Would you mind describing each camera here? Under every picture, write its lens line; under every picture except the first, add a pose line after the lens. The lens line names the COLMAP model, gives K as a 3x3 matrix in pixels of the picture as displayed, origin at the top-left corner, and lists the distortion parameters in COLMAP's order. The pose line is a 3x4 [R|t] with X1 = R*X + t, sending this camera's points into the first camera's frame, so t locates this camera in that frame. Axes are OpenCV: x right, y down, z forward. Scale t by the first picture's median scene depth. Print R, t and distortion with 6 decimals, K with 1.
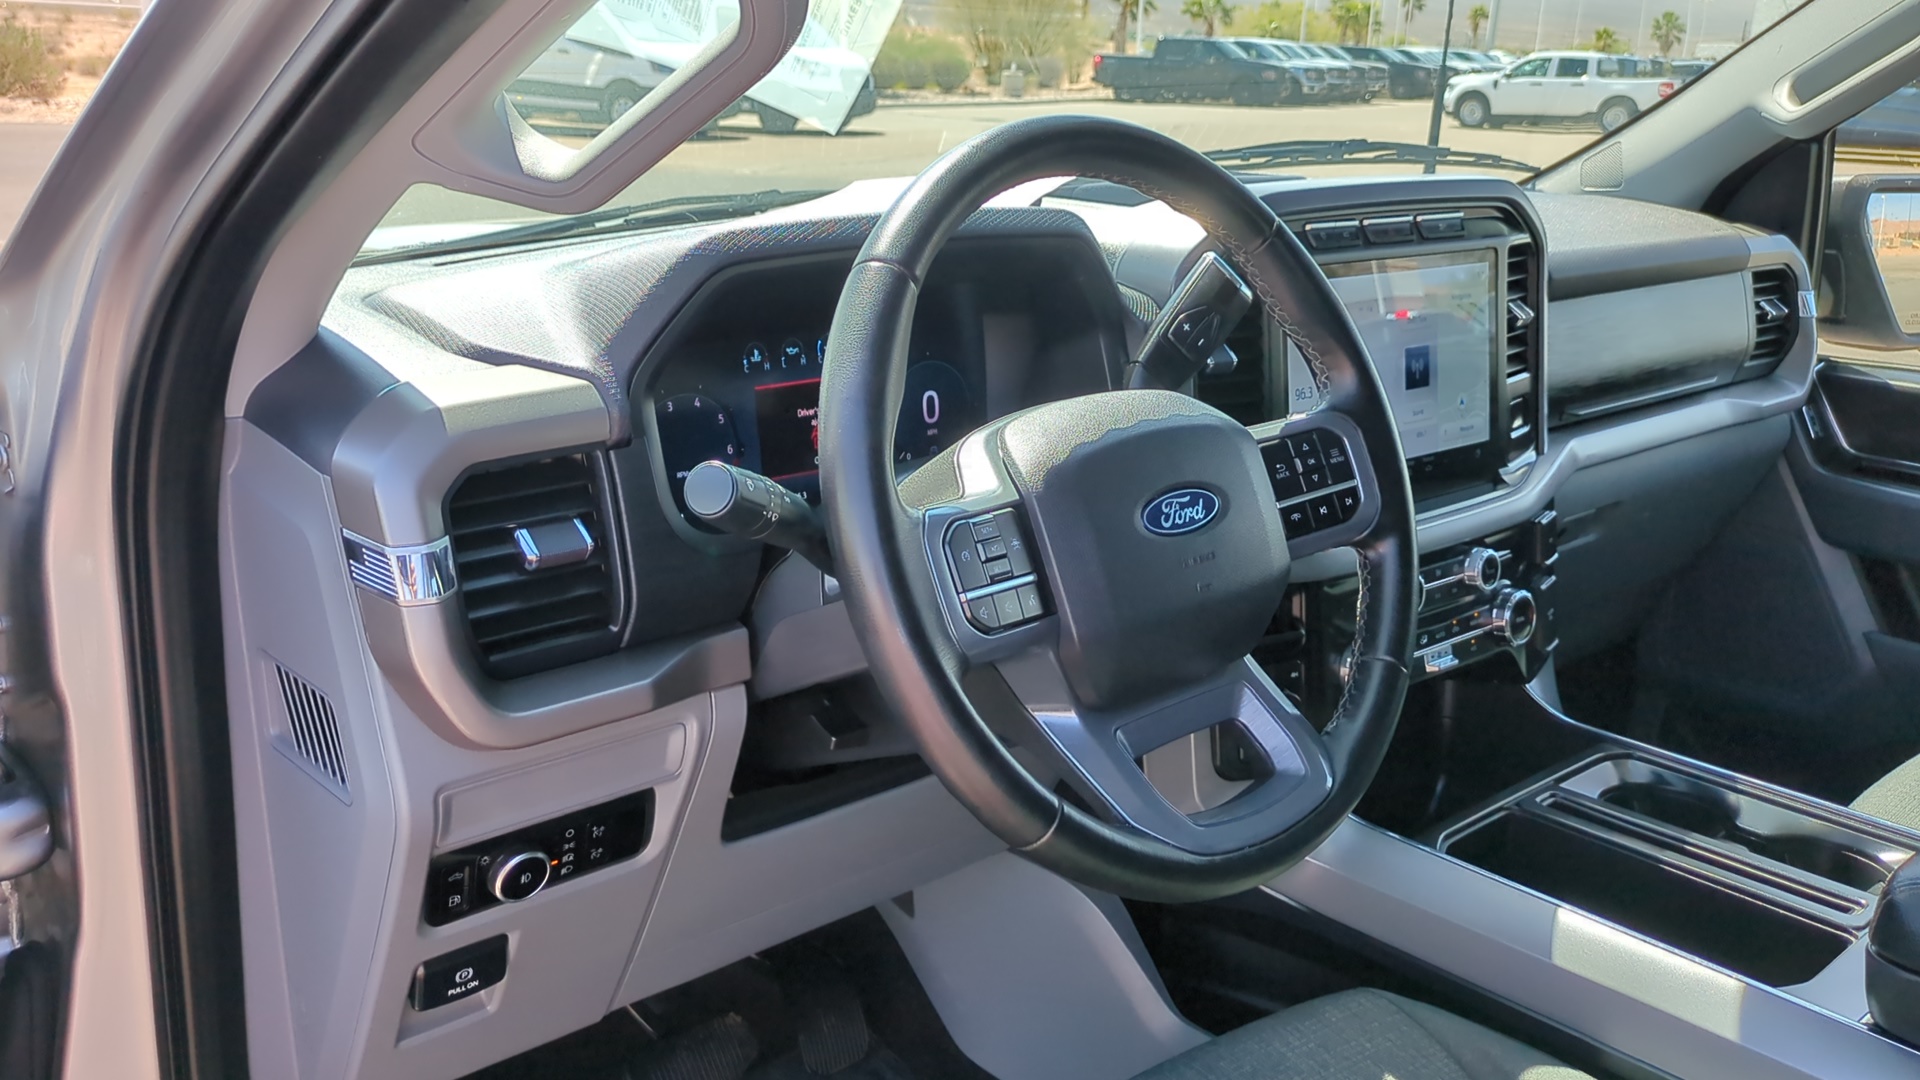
lens RADIAL K [[1679.8, 0, 968.6], [0, 1679.8, 542.4], [0, 0, 1]] dist [0.024218, -0.003803]
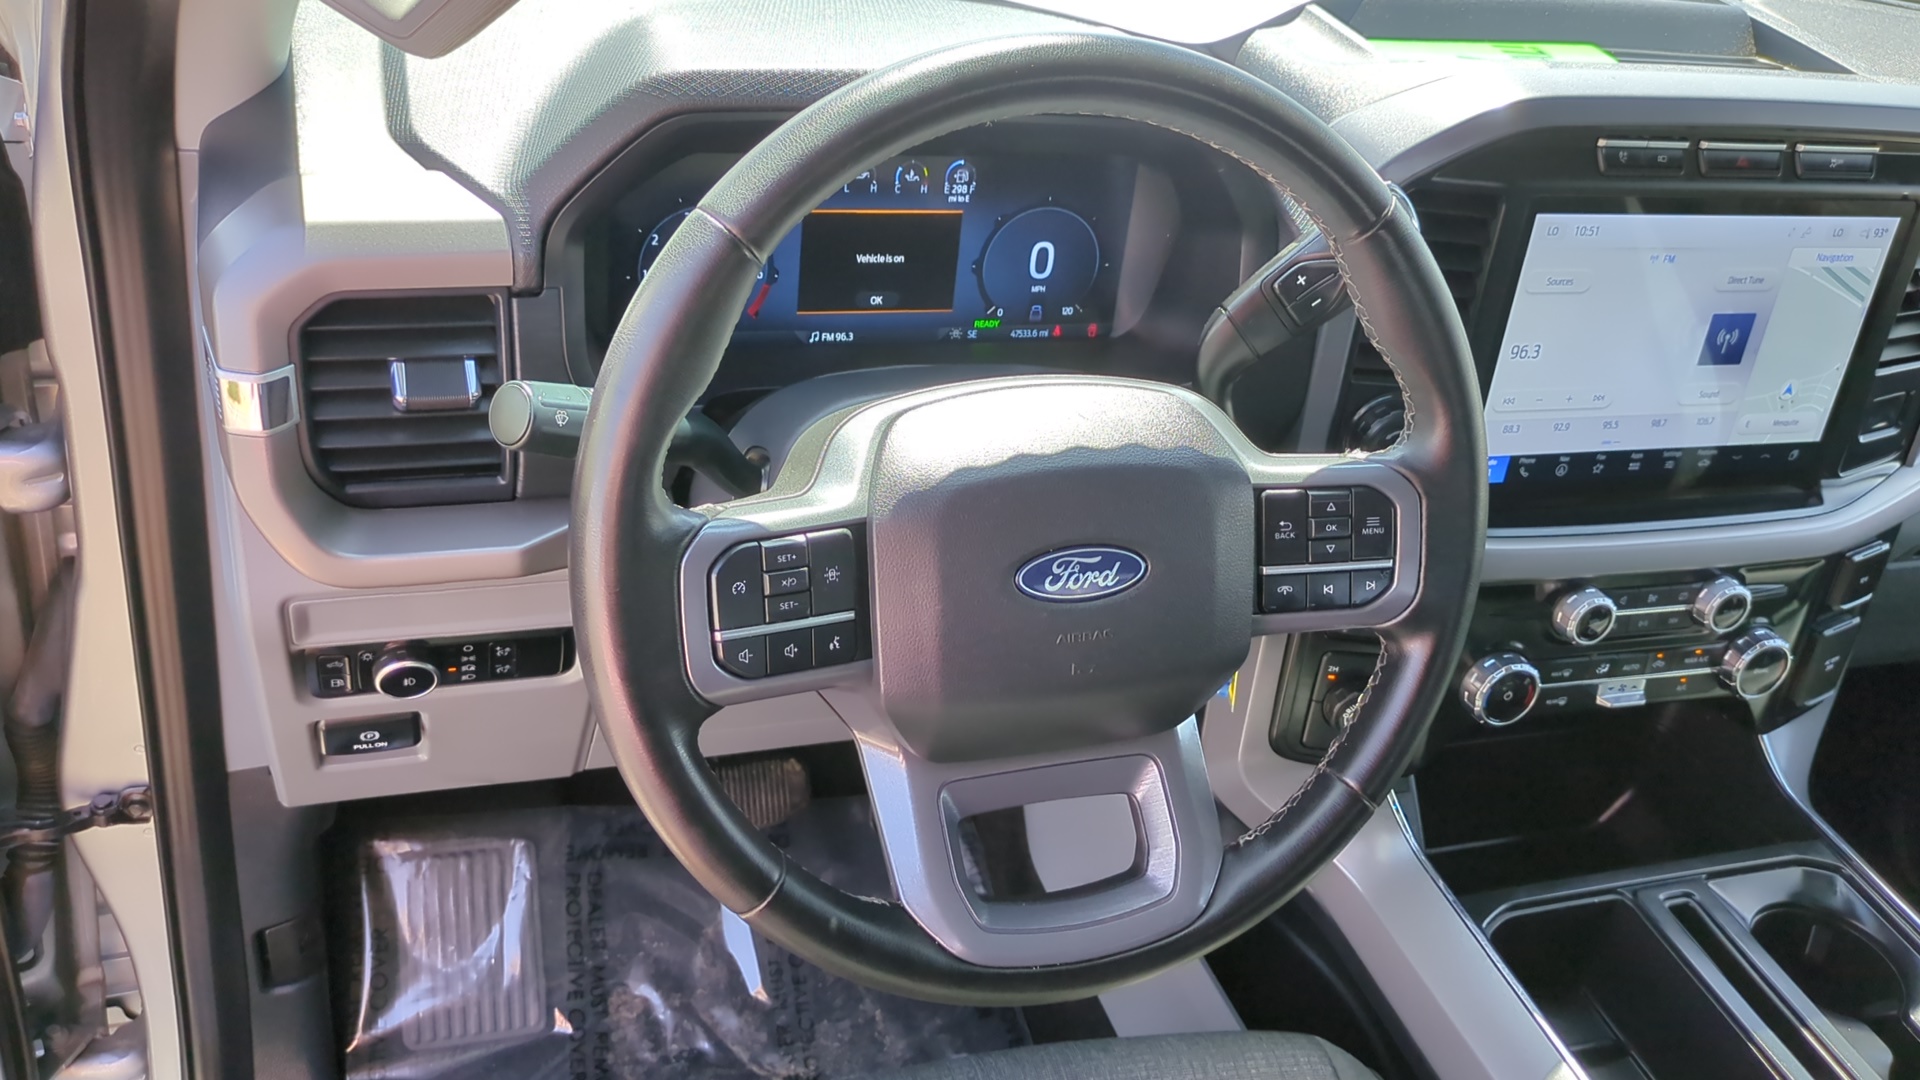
lens RADIAL K [[1667.0, 0, 978.5], [0, 1667.0, 537.9], [0, 0, 1]] dist [0.047853, -0.022646]
pose [[0.911033, 0.314458, -0.266712, 0.237868], [-0.230723, 0.924860, 0.302325, -0.217719], [0.341740, -0.213892, 0.915130, 0.208886]]
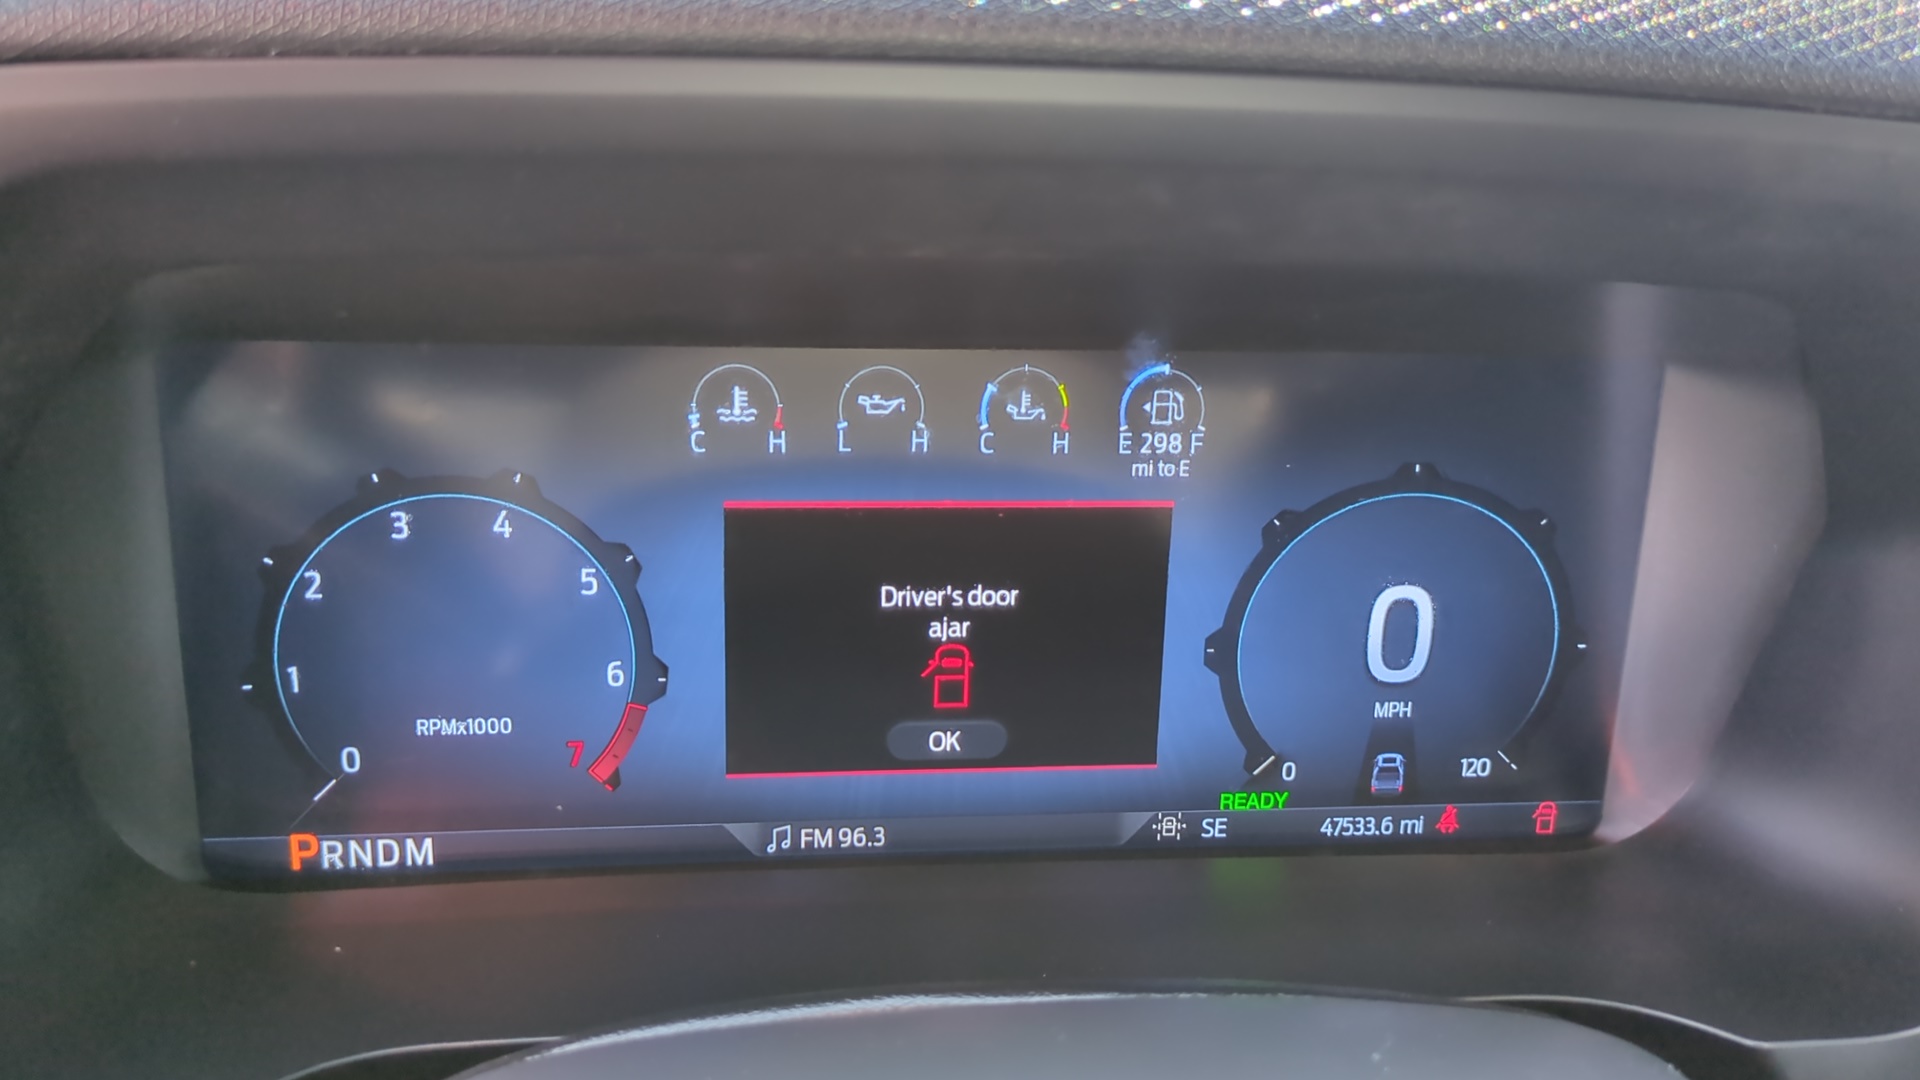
lens RADIAL K [[1667.0, 0, 978.5], [0, 1667.0, 537.9], [0, 0, 1]] dist [0.047853, -0.022646]
pose [[0.823058, 0.229256, -0.519632, 0.077913], [-0.188207, 0.973312, 0.131308, -0.136614], [0.535867, -0.010275, 0.844240, 0.762724]]
